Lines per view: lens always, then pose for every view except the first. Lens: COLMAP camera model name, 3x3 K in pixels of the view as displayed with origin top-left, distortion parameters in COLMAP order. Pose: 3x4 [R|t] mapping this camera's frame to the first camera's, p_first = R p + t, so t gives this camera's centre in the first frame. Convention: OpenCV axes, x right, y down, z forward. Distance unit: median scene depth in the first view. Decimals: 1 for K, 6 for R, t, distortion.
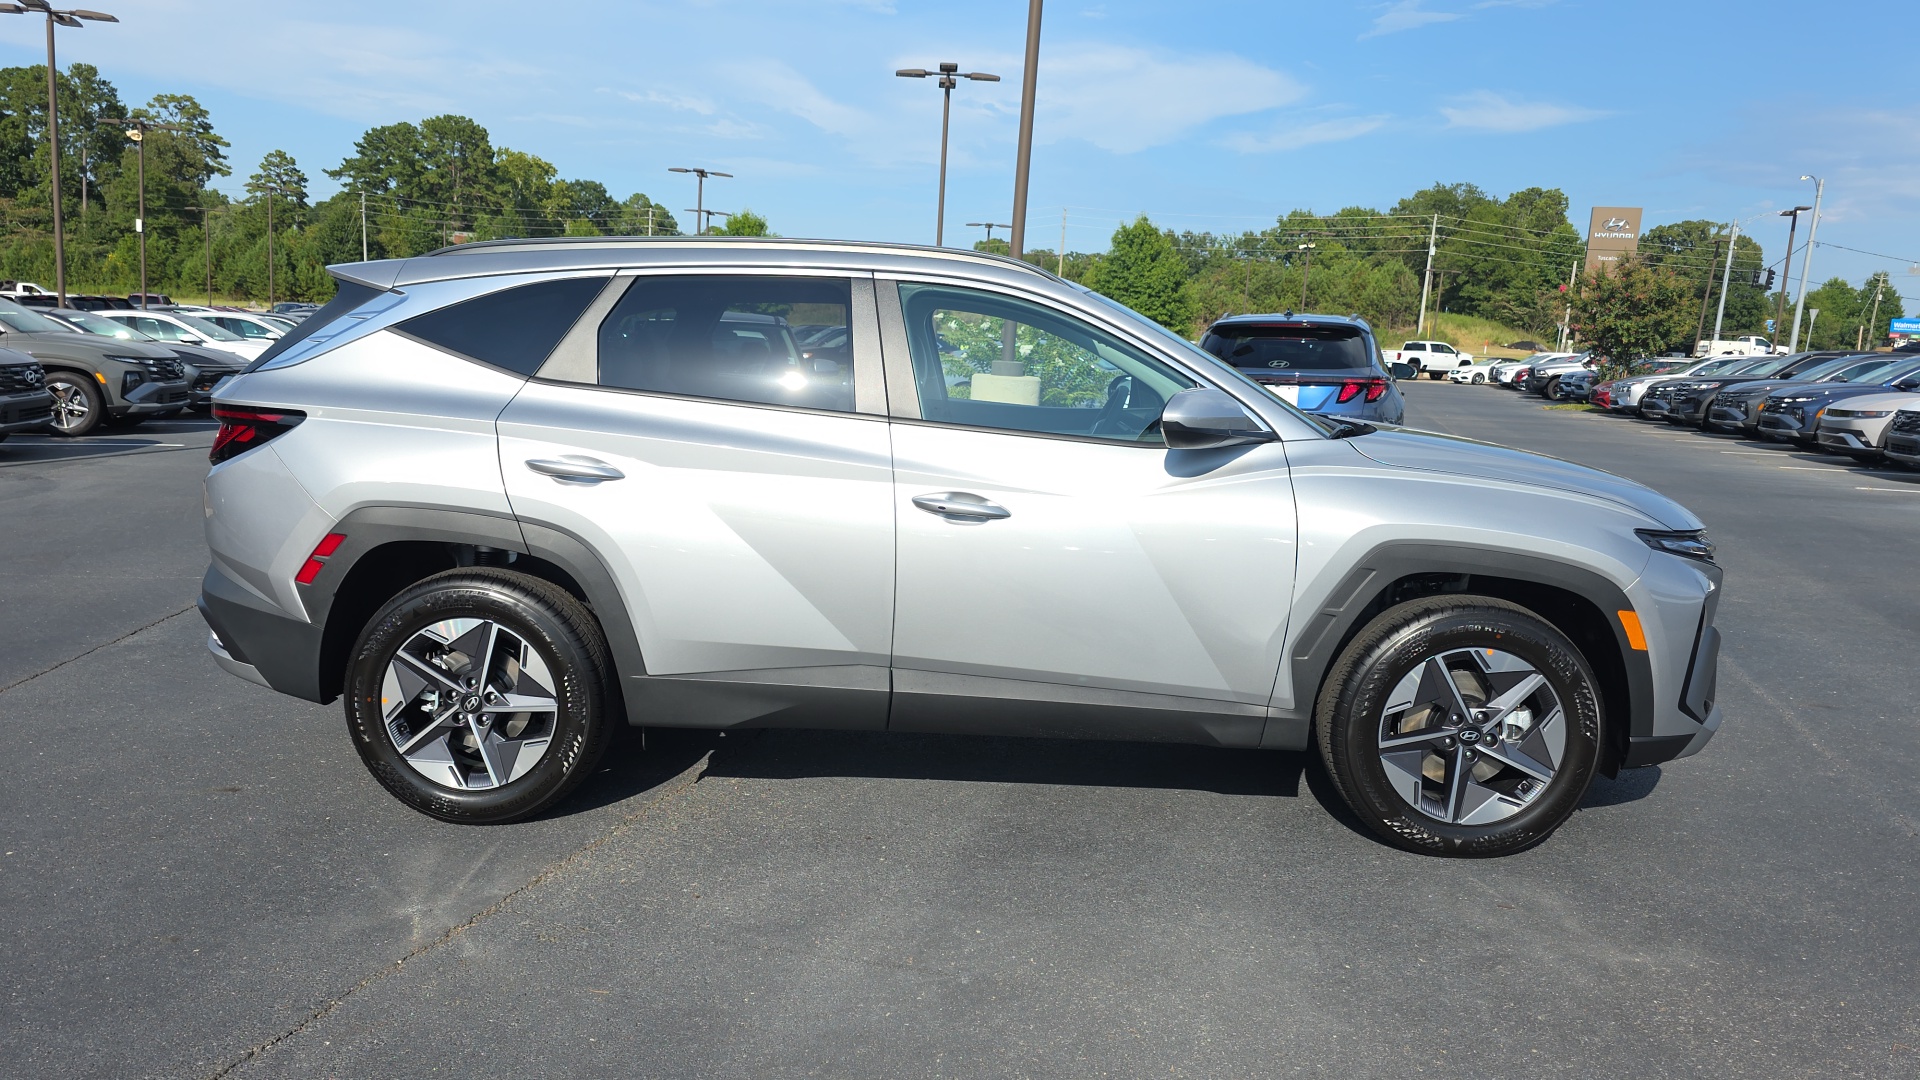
lens RADIAL K [[1347.0, 0, 956.8], [0, 1347.0, 592.5], [0, 0, 1]] dist [0.052107, -0.043286]
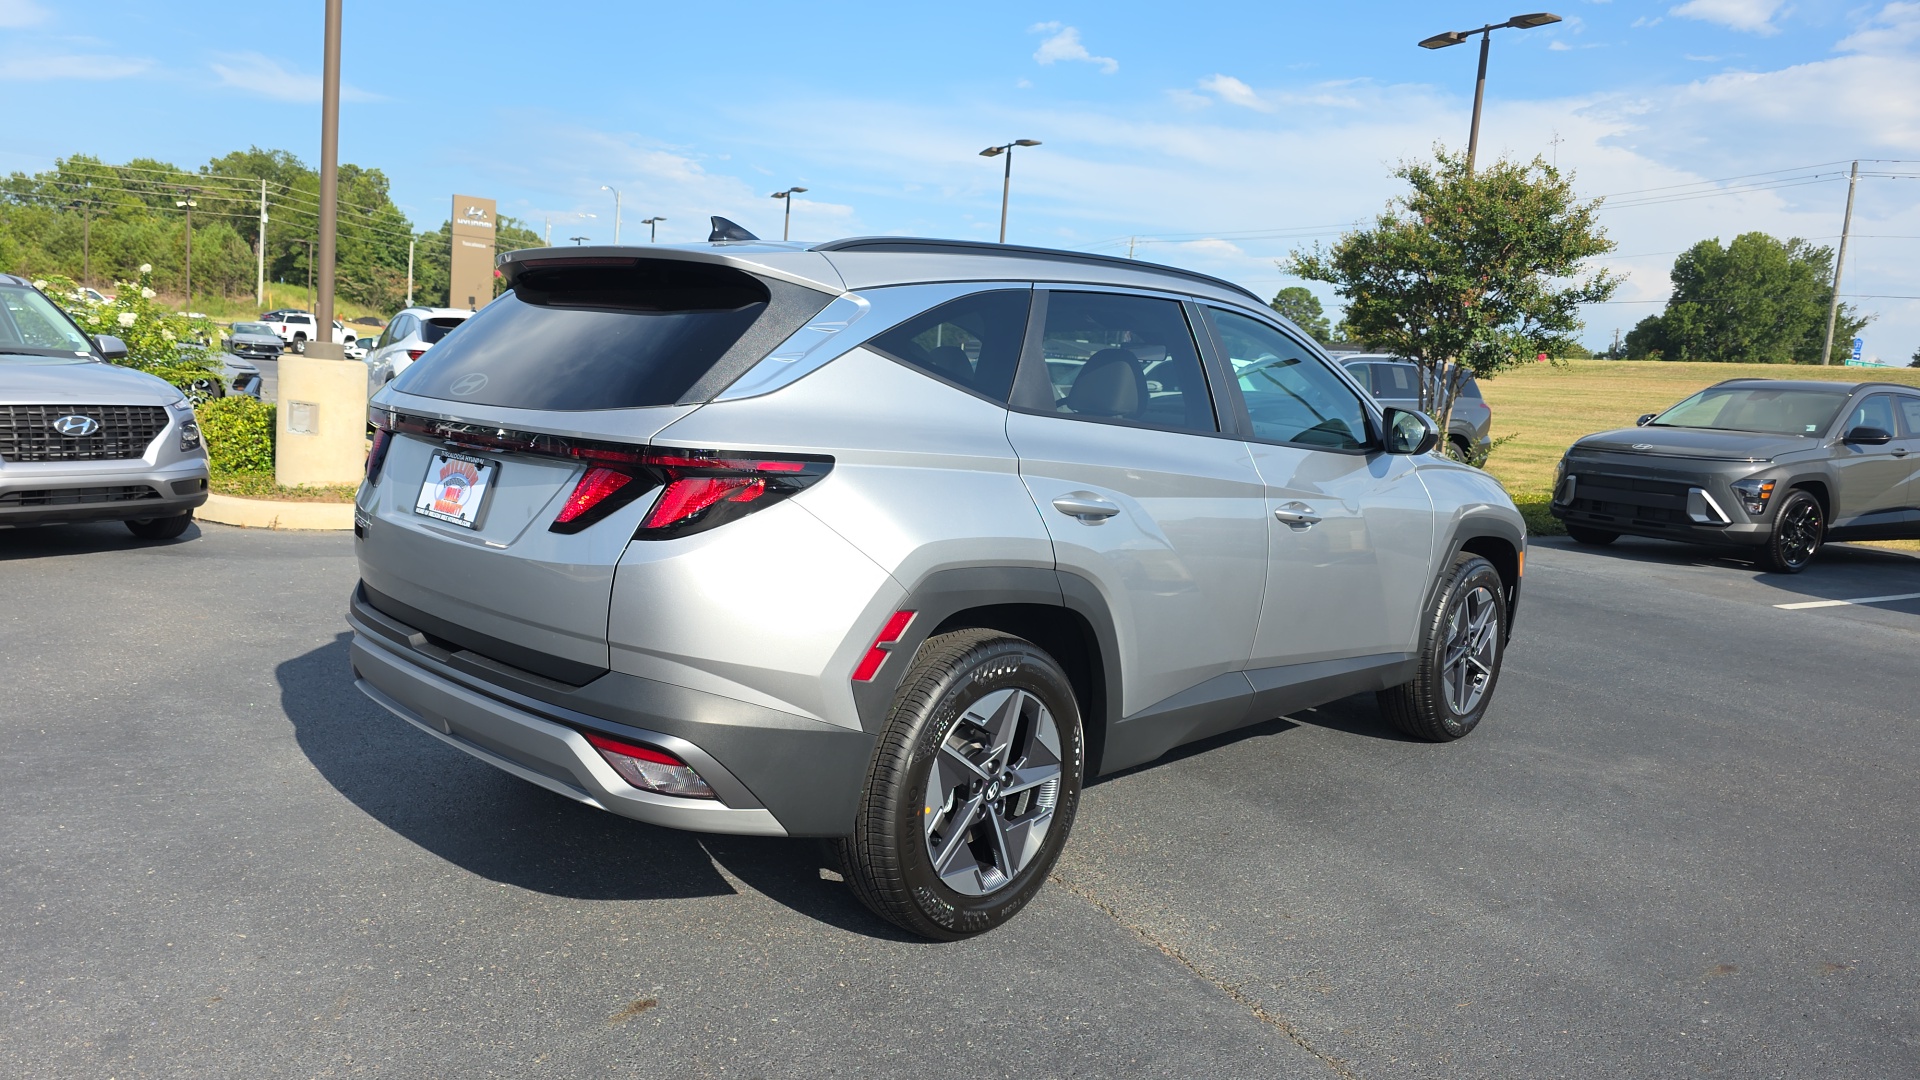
lens RADIAL K [[1379.1, 0, 793.5], [0, 1379.1, 602.9], [0, 0, 1]] dist [0.011017, -0.002402]
pose [[0.681377, -0.115338, 0.722788, -0.132172], [0.094709, 0.993098, 0.069189, -0.013317], [-0.725779, 0.021311, 0.687597, 0.061605]]
